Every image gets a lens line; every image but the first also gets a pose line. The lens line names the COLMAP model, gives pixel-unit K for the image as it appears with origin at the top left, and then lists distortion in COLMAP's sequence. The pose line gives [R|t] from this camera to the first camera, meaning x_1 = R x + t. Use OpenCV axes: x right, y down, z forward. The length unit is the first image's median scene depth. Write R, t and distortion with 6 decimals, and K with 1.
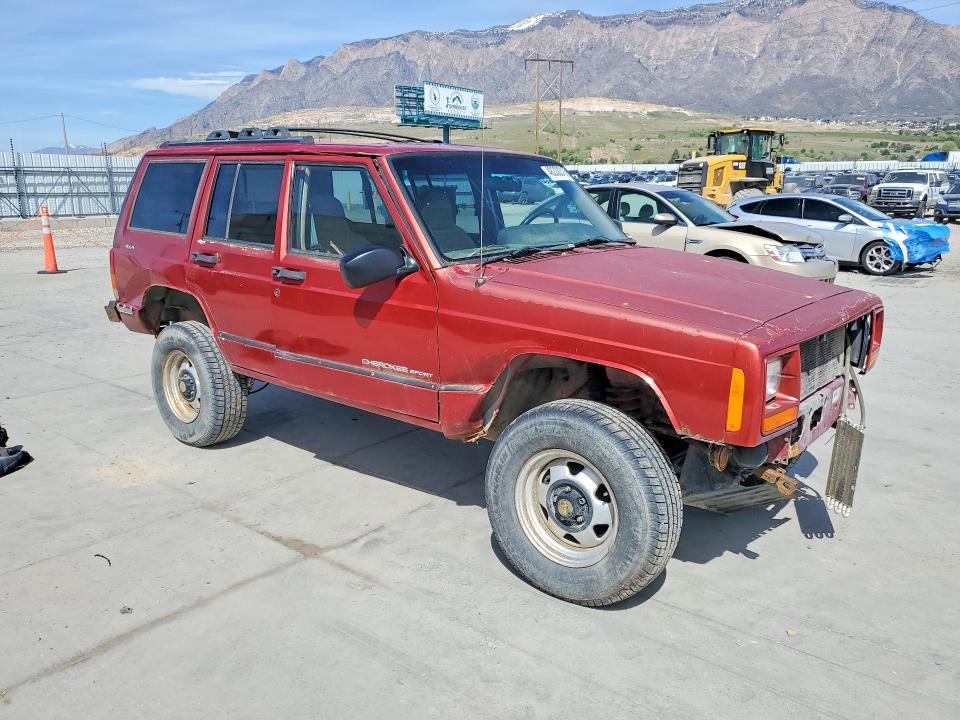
lens RADIAL K [[753.8, 0, 480.0], [0, 753.8, 360.0], [0, 0, 1]] dist [0.035386, -0.003555]
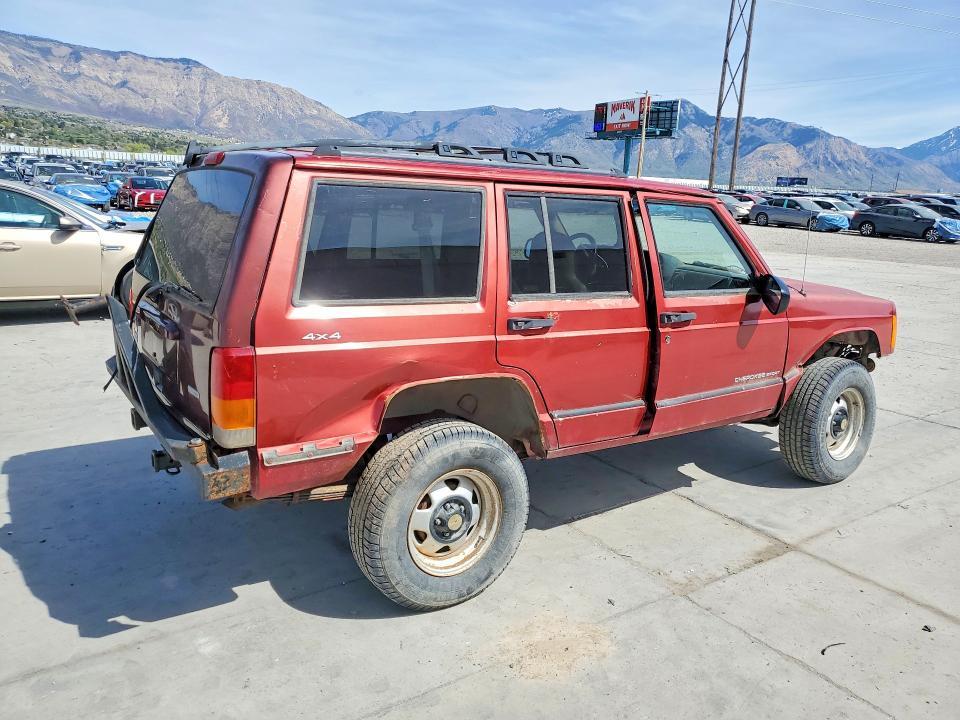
lens RADIAL K [[753.8, 0, 480.0], [0, 753.8, 360.0], [0, 0, 1]] dist [0.035386, -0.003555]
pose [[0.263996, -0.200259, 0.943505, -0.143042], [0.182993, 0.970841, 0.154858, -0.029615], [-0.947006, 0.131773, 0.292944, 0.111491]]
